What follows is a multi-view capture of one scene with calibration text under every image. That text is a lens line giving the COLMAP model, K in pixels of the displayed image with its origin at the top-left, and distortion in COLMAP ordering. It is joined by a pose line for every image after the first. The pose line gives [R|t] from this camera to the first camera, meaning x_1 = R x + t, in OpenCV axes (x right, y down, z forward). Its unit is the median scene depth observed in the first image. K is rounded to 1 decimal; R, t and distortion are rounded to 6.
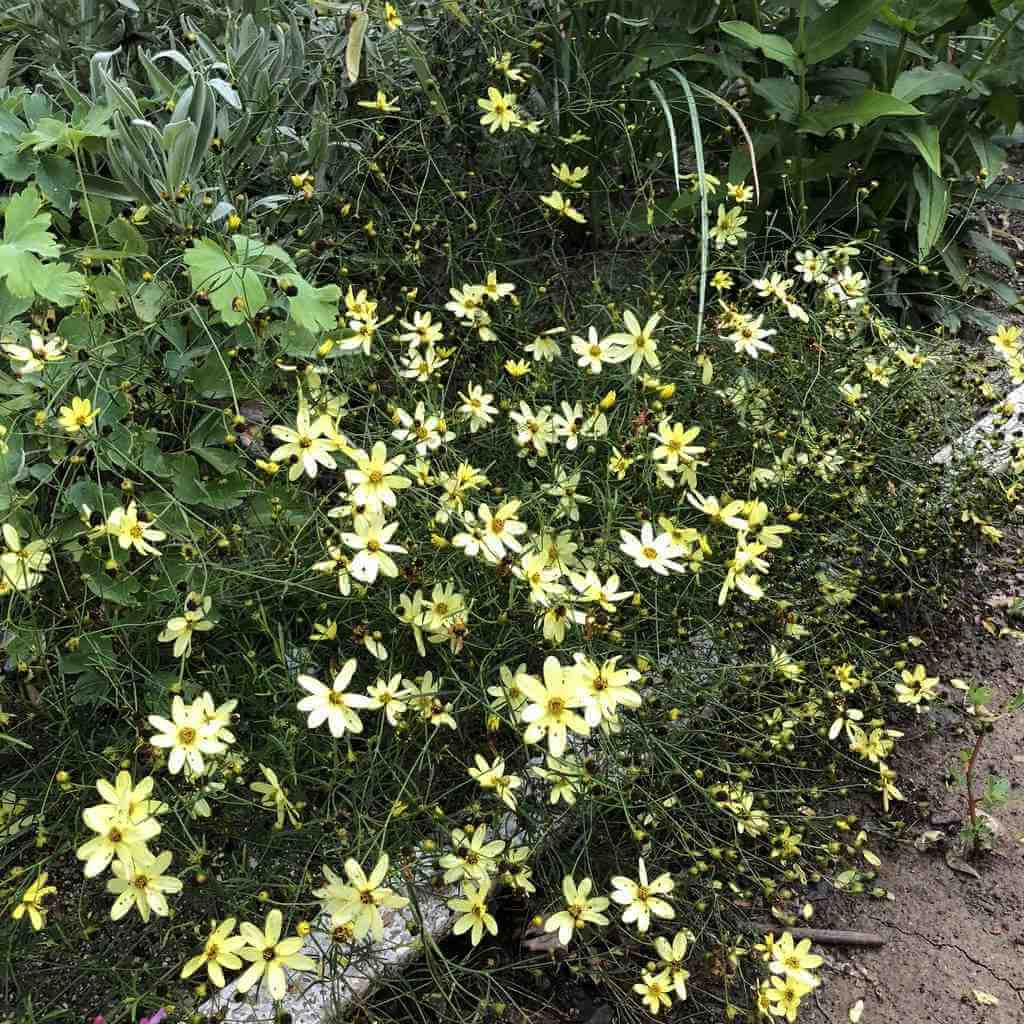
lens RADIAL K [[1221.8, 0, 512.0], [0, 1221.8, 512.0], [0, 0, 1]] dist [0.017598, -0.175728]
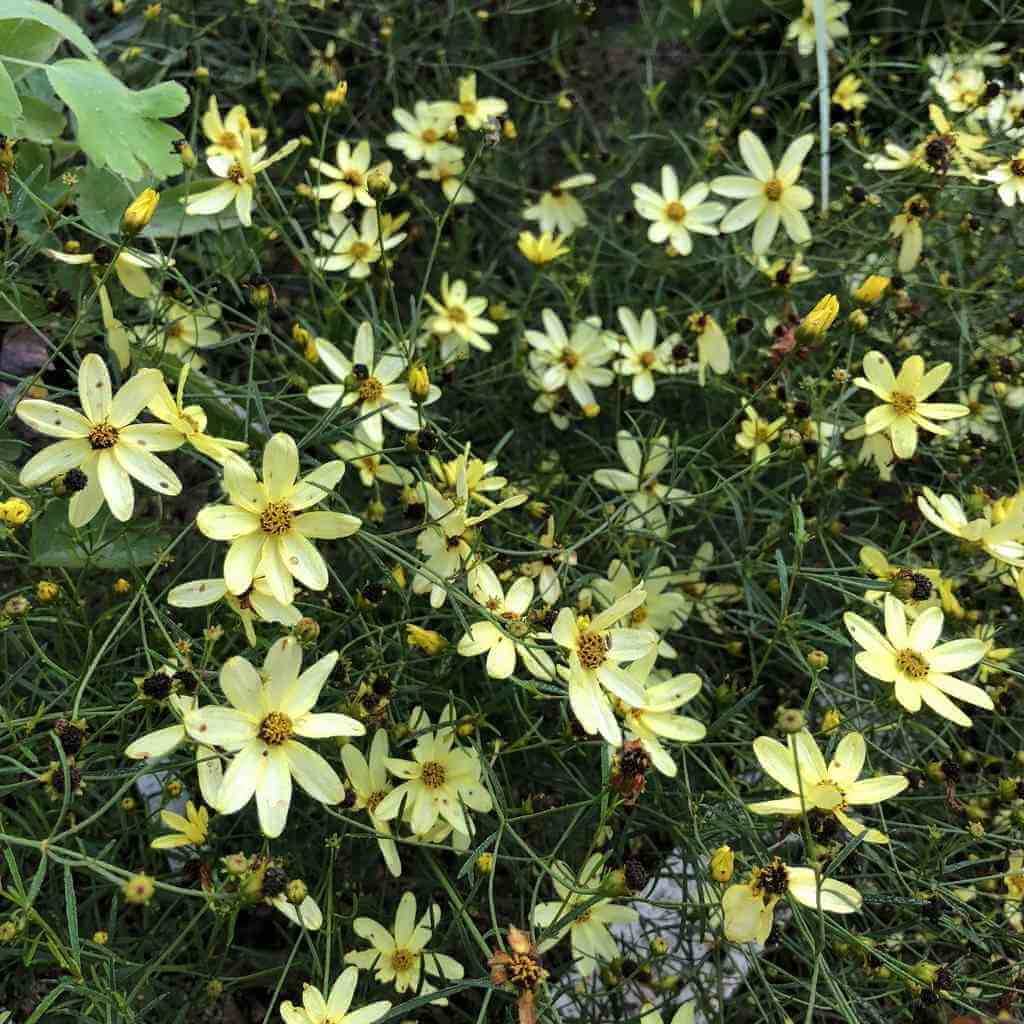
lens RADIAL K [[1221.8, 0, 512.0], [0, 1221.8, 512.0], [0, 0, 1]] dist [0.017598, -0.175728]
pose [[0.996920, -0.037133, 0.069077, -0.048951], [0.030497, 0.995032, 0.094764, -0.055767], [-0.072253, -0.092366, 0.993100, 0.476872]]
